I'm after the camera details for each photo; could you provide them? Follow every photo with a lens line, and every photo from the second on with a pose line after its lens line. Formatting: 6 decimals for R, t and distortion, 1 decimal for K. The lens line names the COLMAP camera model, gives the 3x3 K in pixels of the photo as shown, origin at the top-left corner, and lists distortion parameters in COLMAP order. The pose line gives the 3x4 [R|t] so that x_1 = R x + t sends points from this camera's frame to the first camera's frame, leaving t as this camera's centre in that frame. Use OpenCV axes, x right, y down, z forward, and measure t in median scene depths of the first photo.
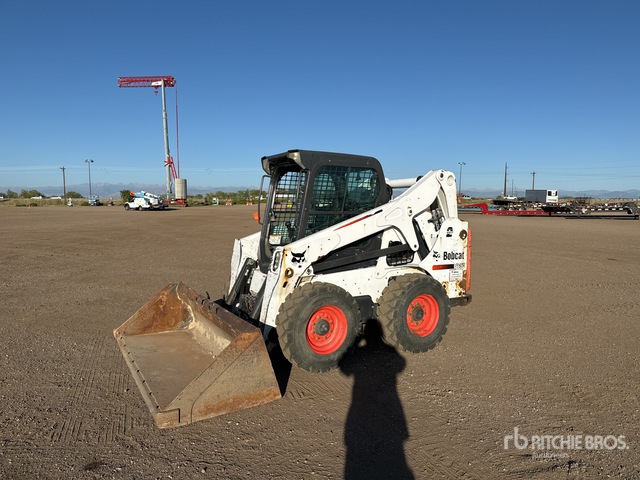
lens RADIAL K [[453.8, 0, 320.0], [0, 453.8, 240.0], [0, 0, 1]] dist [0.002511, 0.000207]
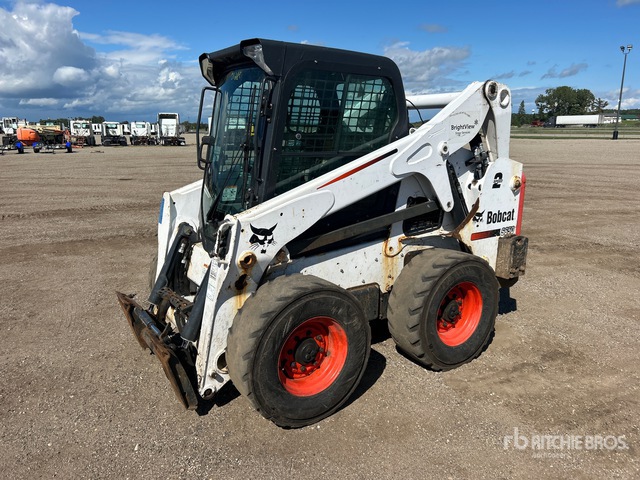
lens RADIAL K [[473.5, 0, 320.0], [0, 473.5, 240.0], [0, 0, 1]] dist [0.002009, -0.001930]
pose [[0.998149, -0.009380, 0.060095, -0.010267], [-0.000550, 0.986604, 0.163131, -0.045904], [-0.060820, -0.162862, 0.984773, 0.346442]]
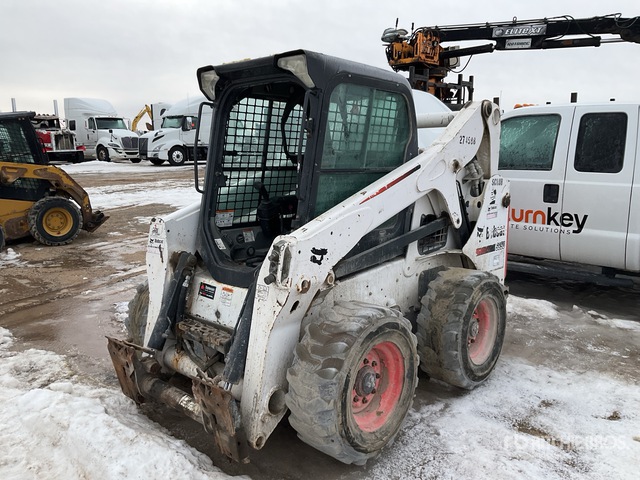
lens RADIAL K [[521.0, 0, 320.0], [0, 521.0, 240.0], [0, 0, 1]] dist [0.000074, -0.001604]
pose [[0.954471, -0.049528, 0.294163, -0.189061], [0.025433, 0.996041, 0.085180, -0.027362], [-0.297217, -0.073820, 0.951952, 0.358554]]
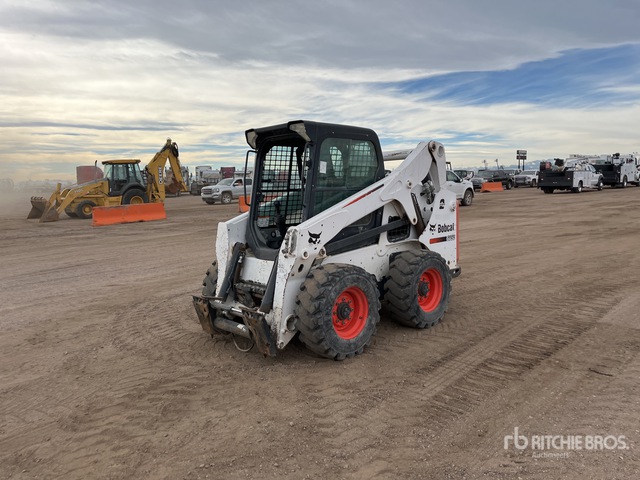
lens RADIAL K [[453.8, 0, 320.0], [0, 453.8, 240.0], [0, 0, 1]] dist [0.002511, 0.000207]
pose [[0.975849, -0.062584, 0.209287, -0.191836], [0.053031, 0.997292, 0.050957, -0.004589], [-0.211909, -0.038627, 0.976526, 0.092542]]
